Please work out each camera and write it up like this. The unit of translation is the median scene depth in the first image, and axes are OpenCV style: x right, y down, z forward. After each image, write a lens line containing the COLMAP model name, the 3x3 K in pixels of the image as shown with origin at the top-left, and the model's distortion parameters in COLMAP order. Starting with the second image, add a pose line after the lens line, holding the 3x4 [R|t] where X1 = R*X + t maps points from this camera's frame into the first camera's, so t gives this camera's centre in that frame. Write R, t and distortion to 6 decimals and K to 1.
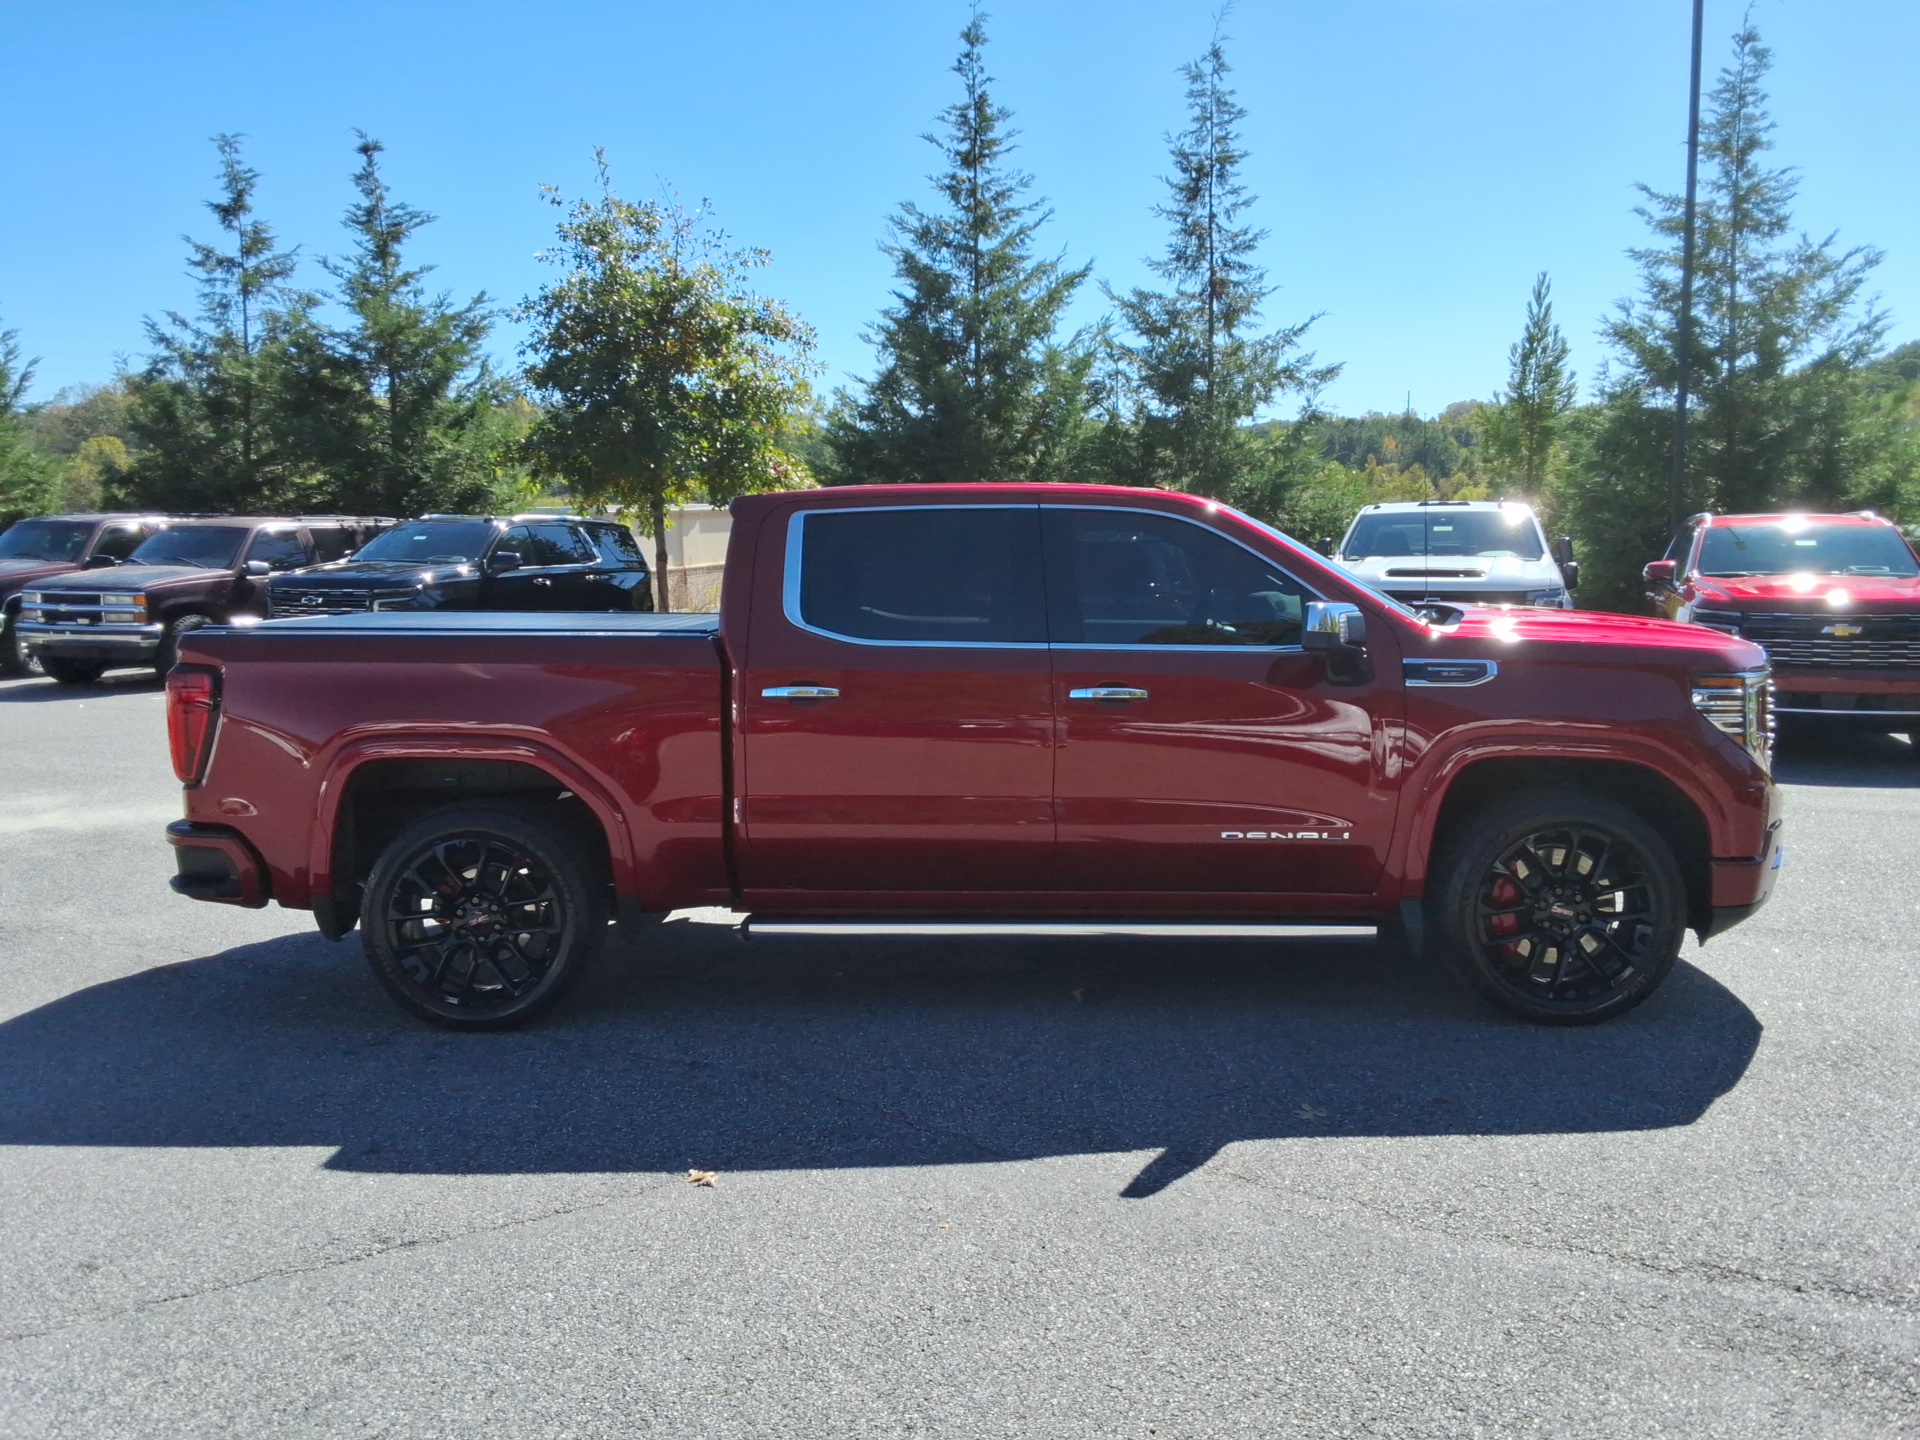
lens RADIAL K [[1556.0, 0, 975.3], [0, 1556.0, 714.2], [0, 0, 1]] dist [0.104961, -0.190411]
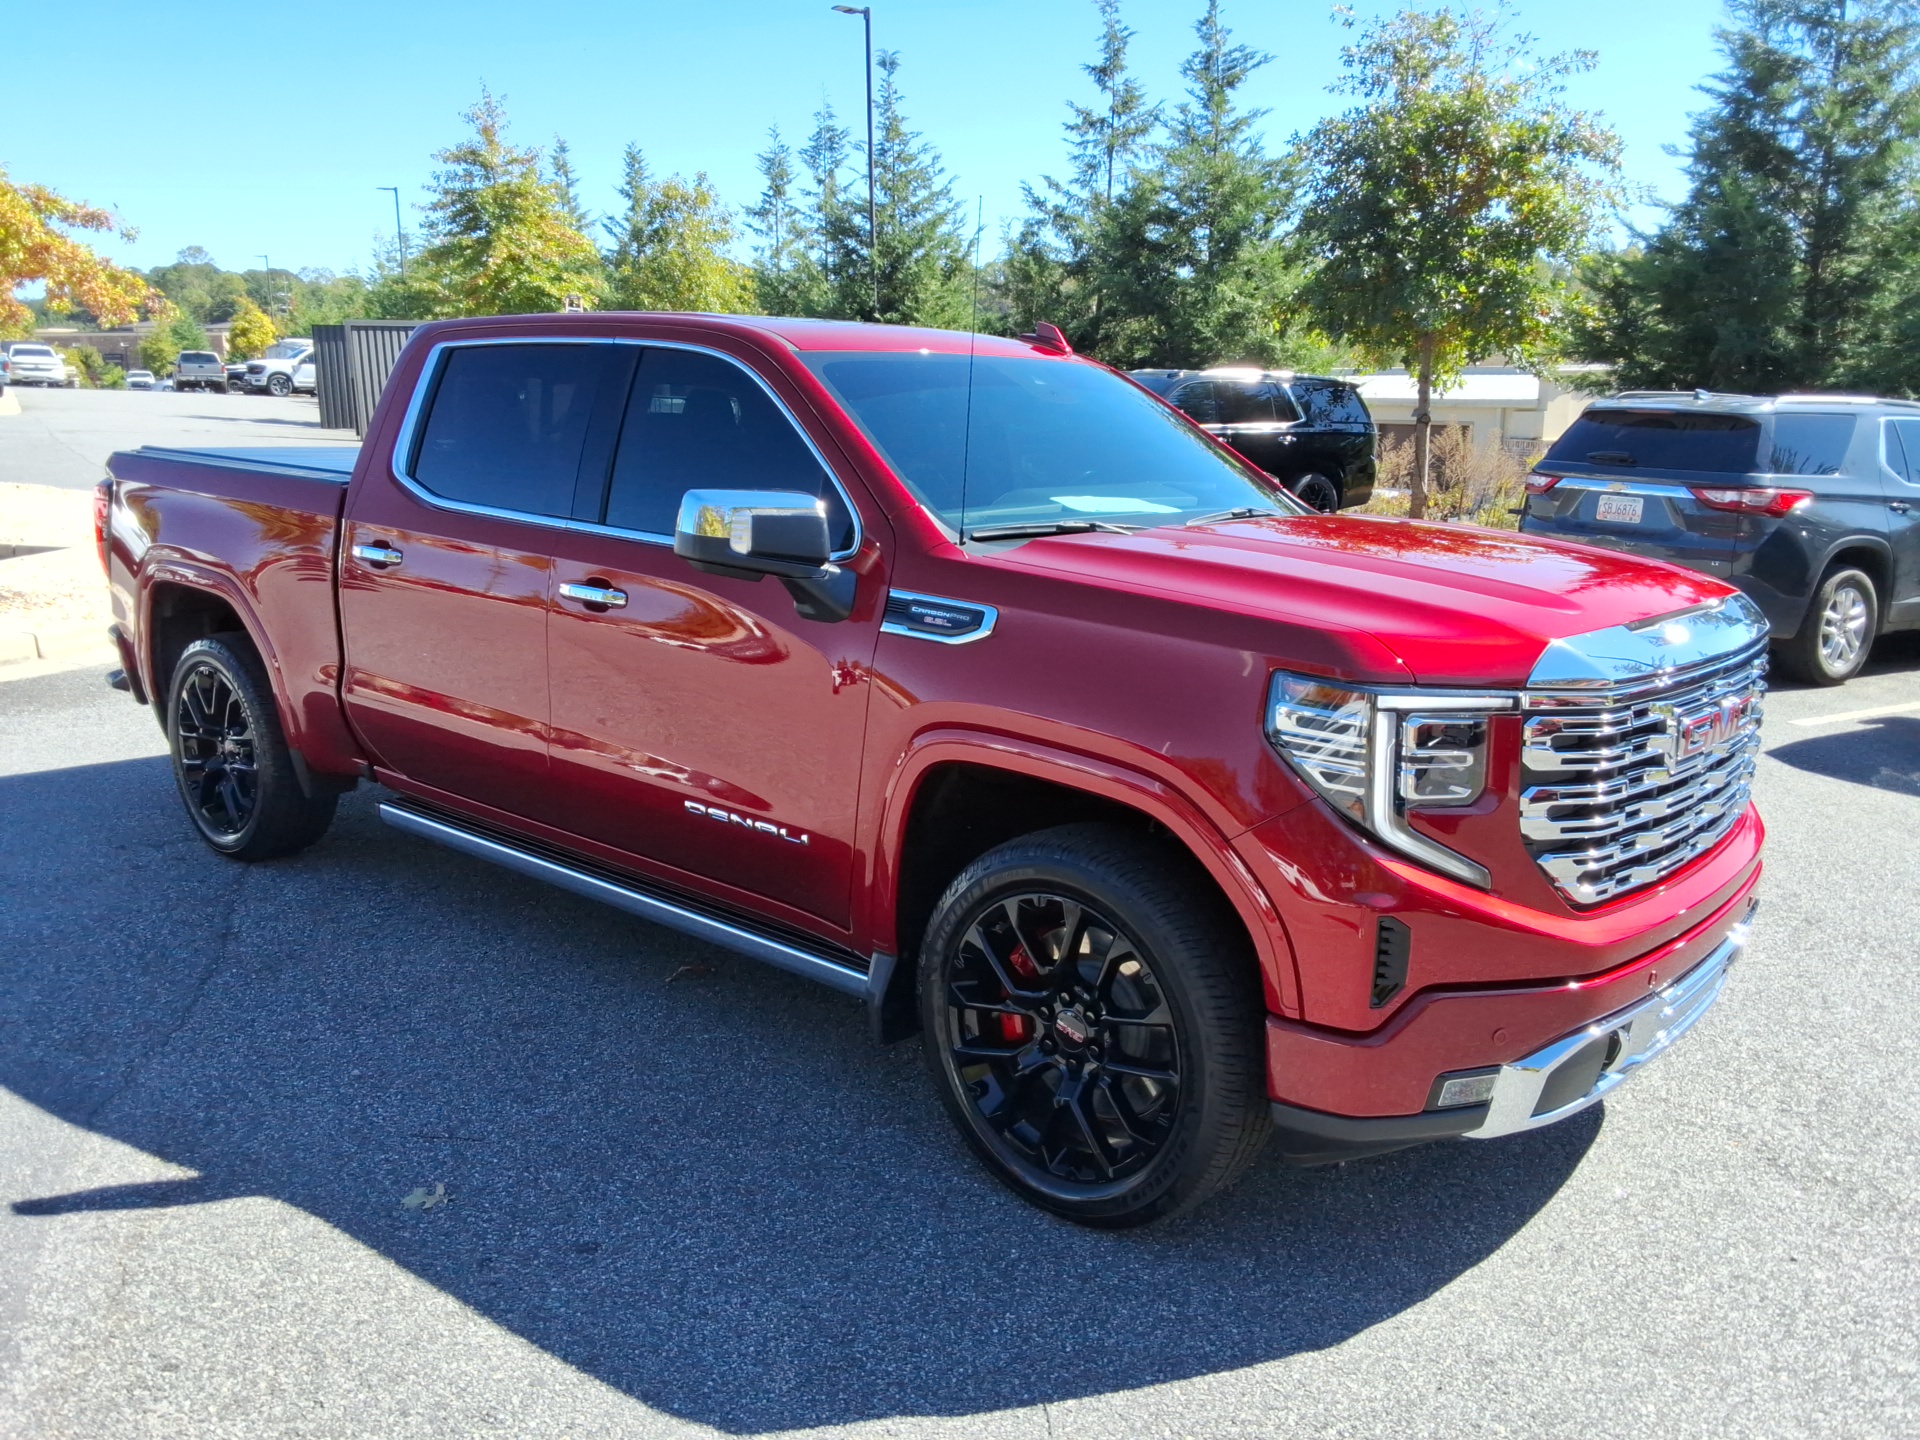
lens RADIAL K [[1537.9, 0, 960.0], [0, 1537.9, 720.0], [0, 0, 1]] dist [0.102896, -0.170783]
pose [[0.774805, 0.154131, -0.613124, 0.162387], [-0.097086, 0.987330, 0.125515, -0.015025], [0.624701, -0.037724, 0.779952, 0.122011]]
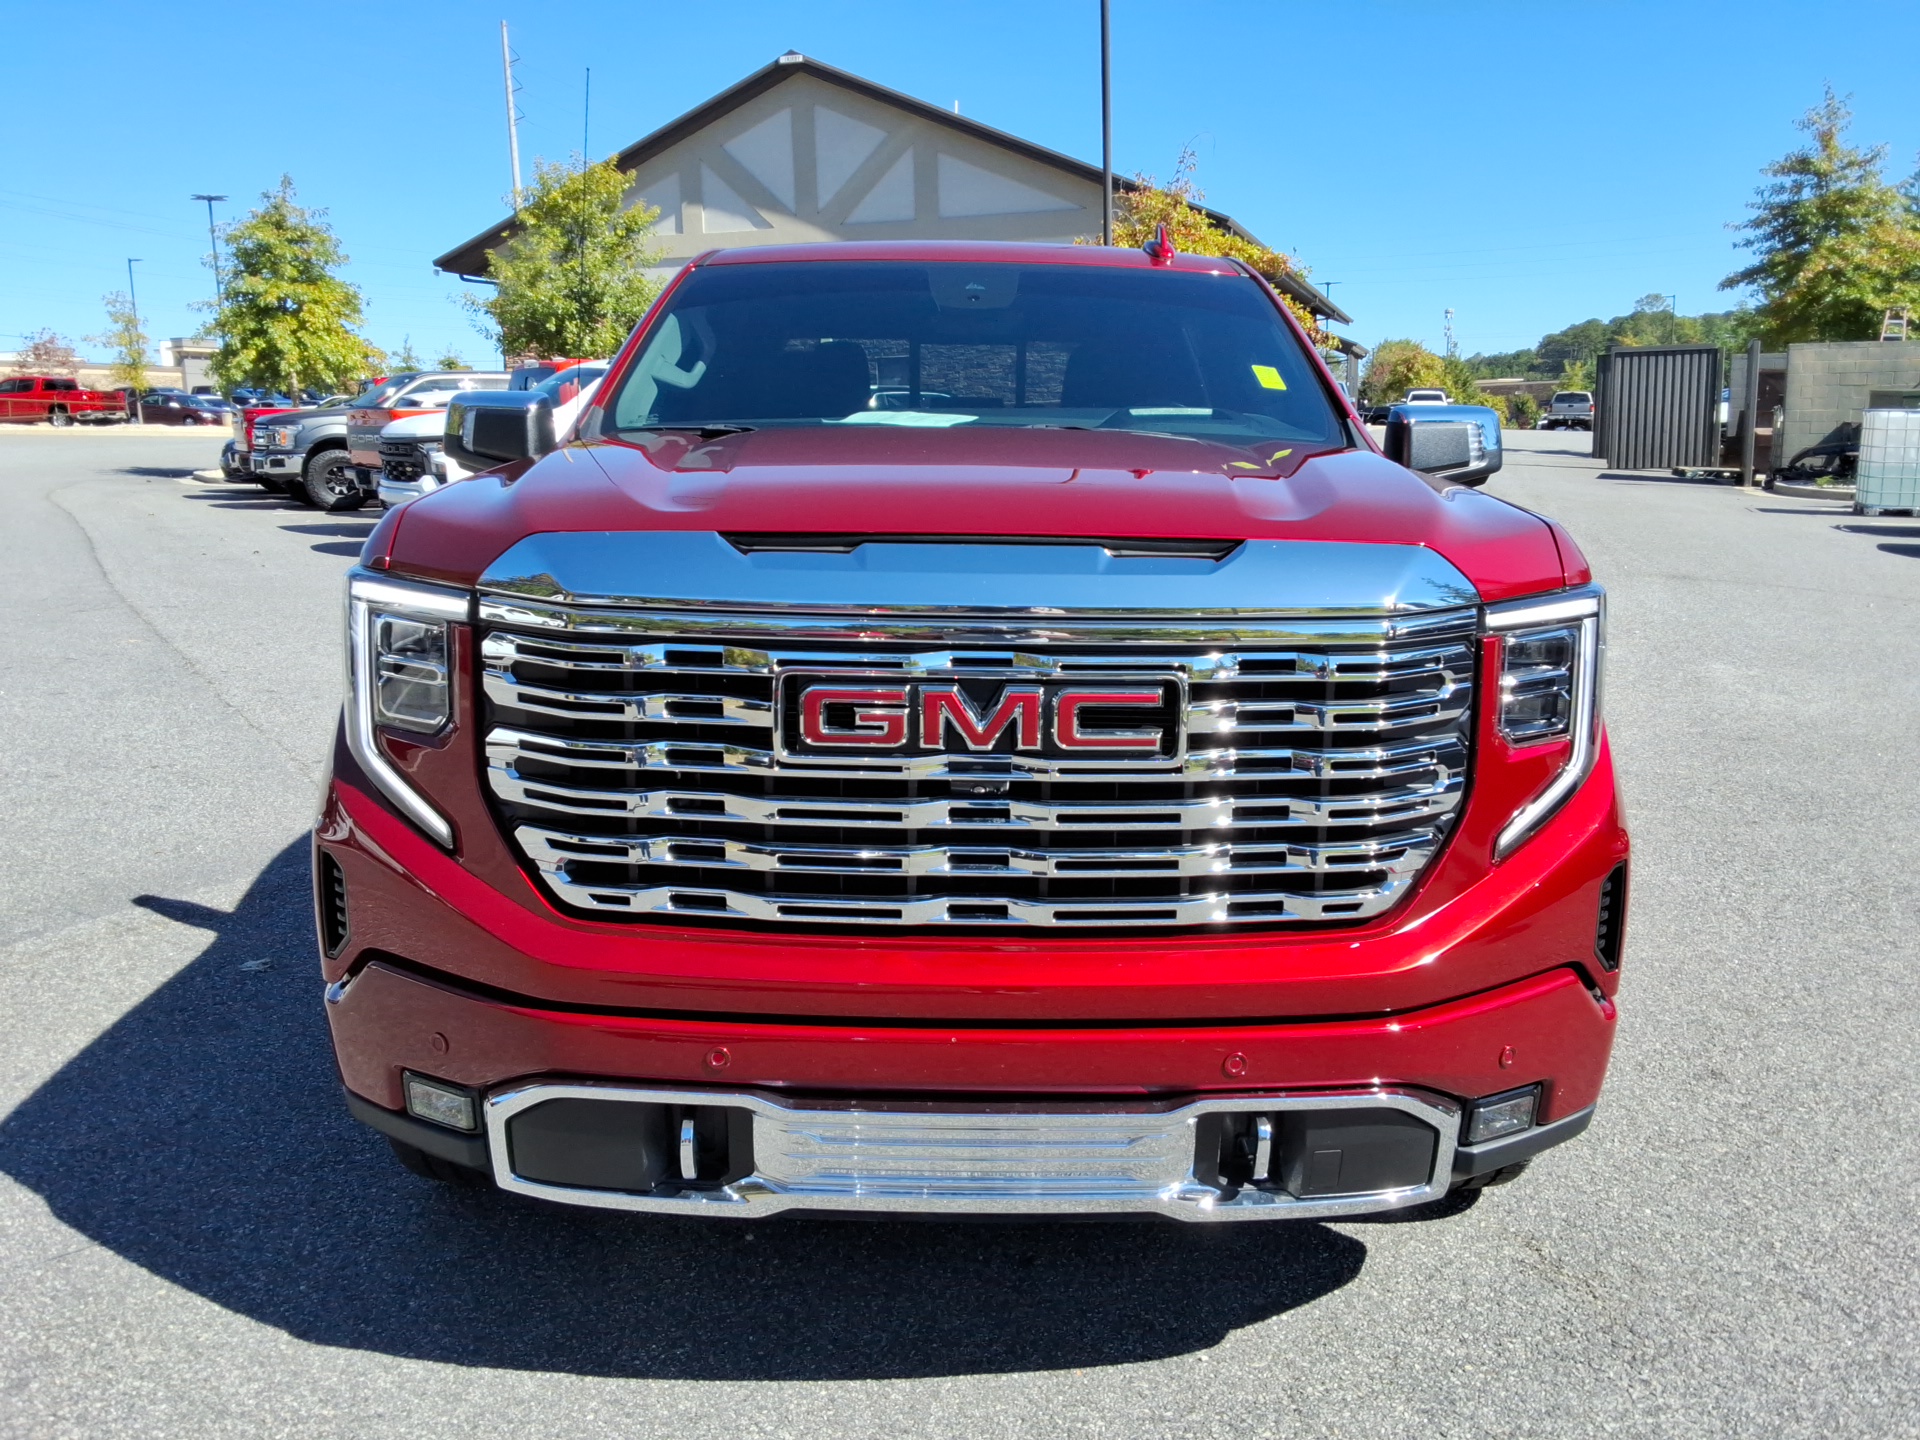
lens RADIAL K [[1537.6, 0, 986.7], [0, 1537.6, 711.3], [0, 0, 1]] dist [0.098378, -0.157905]
pose [[0.028281, 0.193092, -0.980773, 0.215066], [-0.117102, 0.975049, 0.188589, -0.020568], [0.992717, 0.109518, 0.050187, 0.273087]]
